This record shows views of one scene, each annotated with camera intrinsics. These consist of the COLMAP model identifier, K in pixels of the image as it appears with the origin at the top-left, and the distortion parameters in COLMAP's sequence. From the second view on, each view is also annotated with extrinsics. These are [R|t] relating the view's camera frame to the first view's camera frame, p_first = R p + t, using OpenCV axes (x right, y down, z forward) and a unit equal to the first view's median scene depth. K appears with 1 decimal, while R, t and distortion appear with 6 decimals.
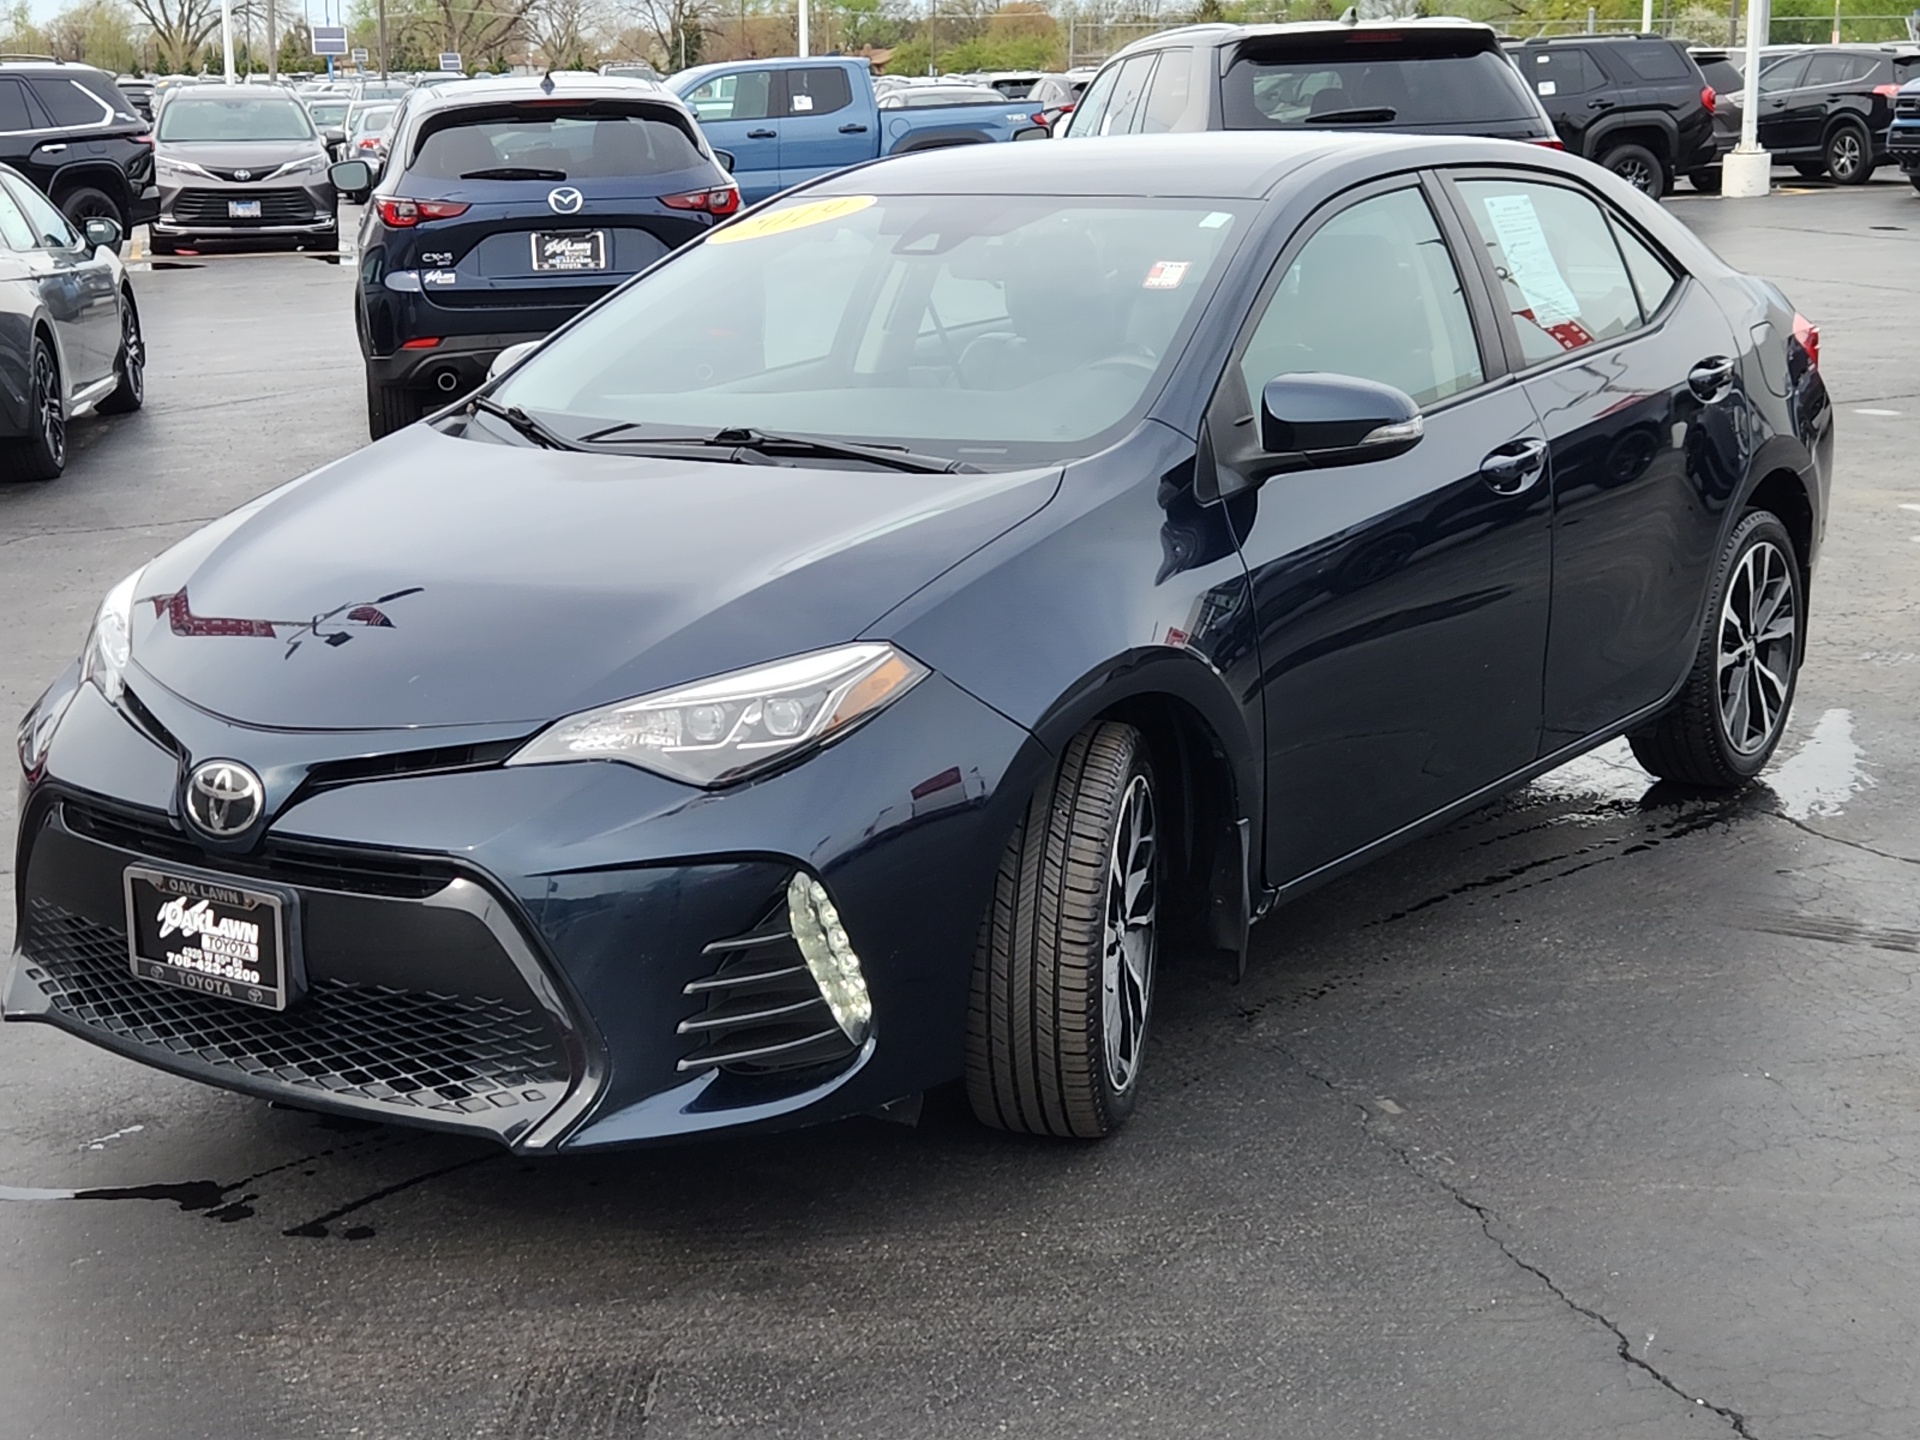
lens RADIAL K [[2771.6, 0, 960.0], [0, 2771.6, 720.0], [0, 0, 1]] dist [0.130866, -0.436000]
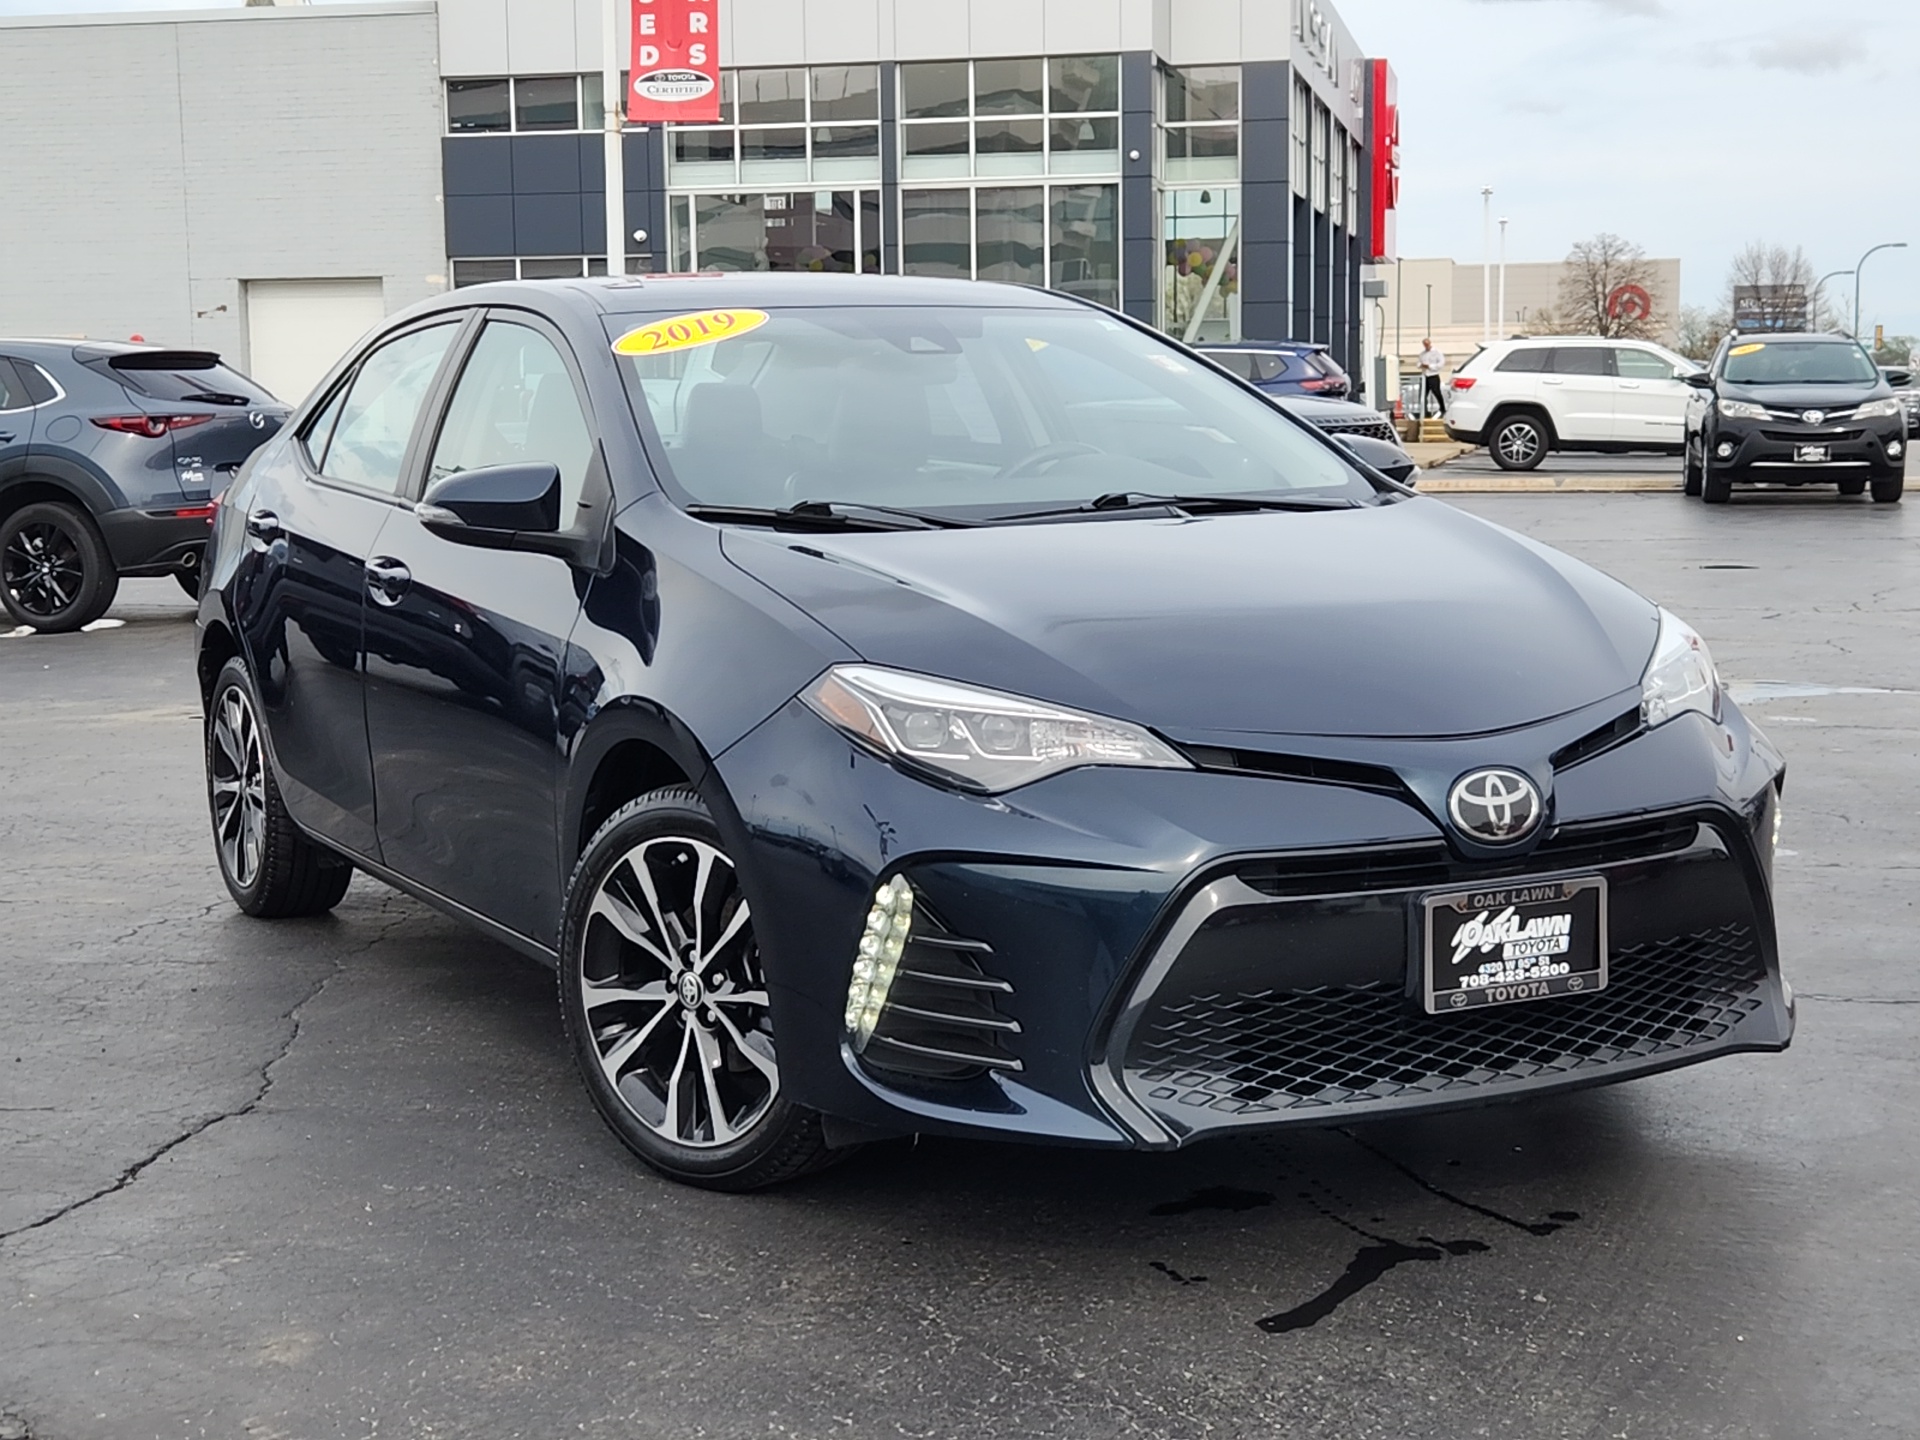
lens RADIAL K [[2771.6, 0, 960.0], [0, 2771.6, 720.0], [0, 0, 1]] dist [0.130866, -0.436000]
pose [[0.474180, -0.097383, 0.875025, -1.219233], [0.203717, 0.979029, -0.001437, -0.039120], [-0.856535, 0.178939, 0.484075, 0.671662]]
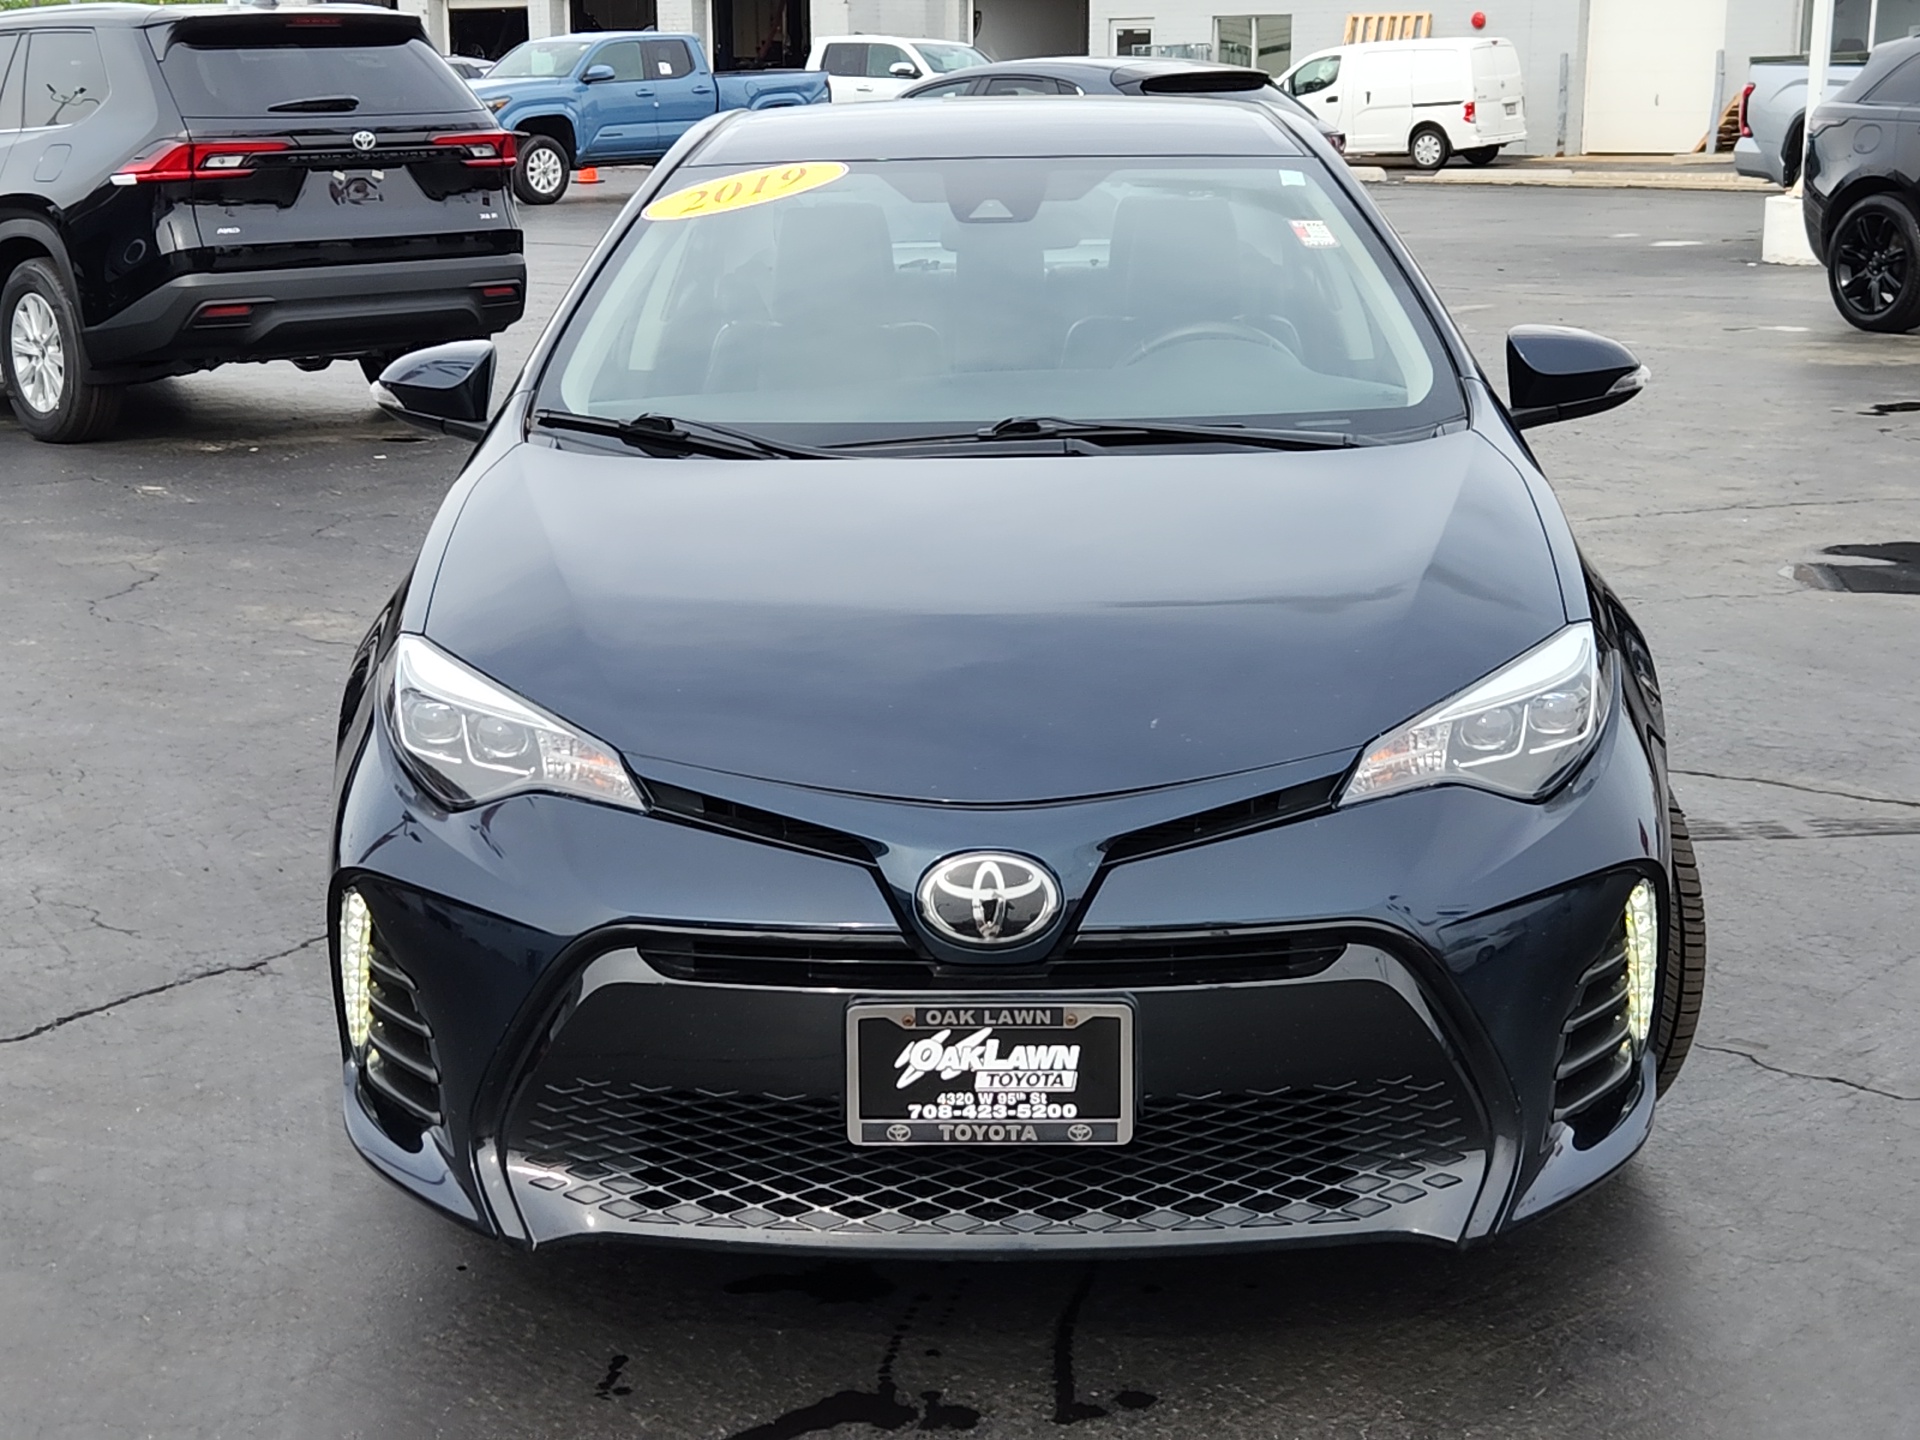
lens RADIAL K [[2771.6, 0, 960.0], [0, 2771.6, 720.0], [0, 0, 1]] dist [0.130866, -0.436000]
pose [[0.840739, -0.116470, 0.528765, -0.682066], [0.118057, 0.992526, 0.030910, -0.048172], [-0.528413, 0.036437, 0.848205, 0.325655]]
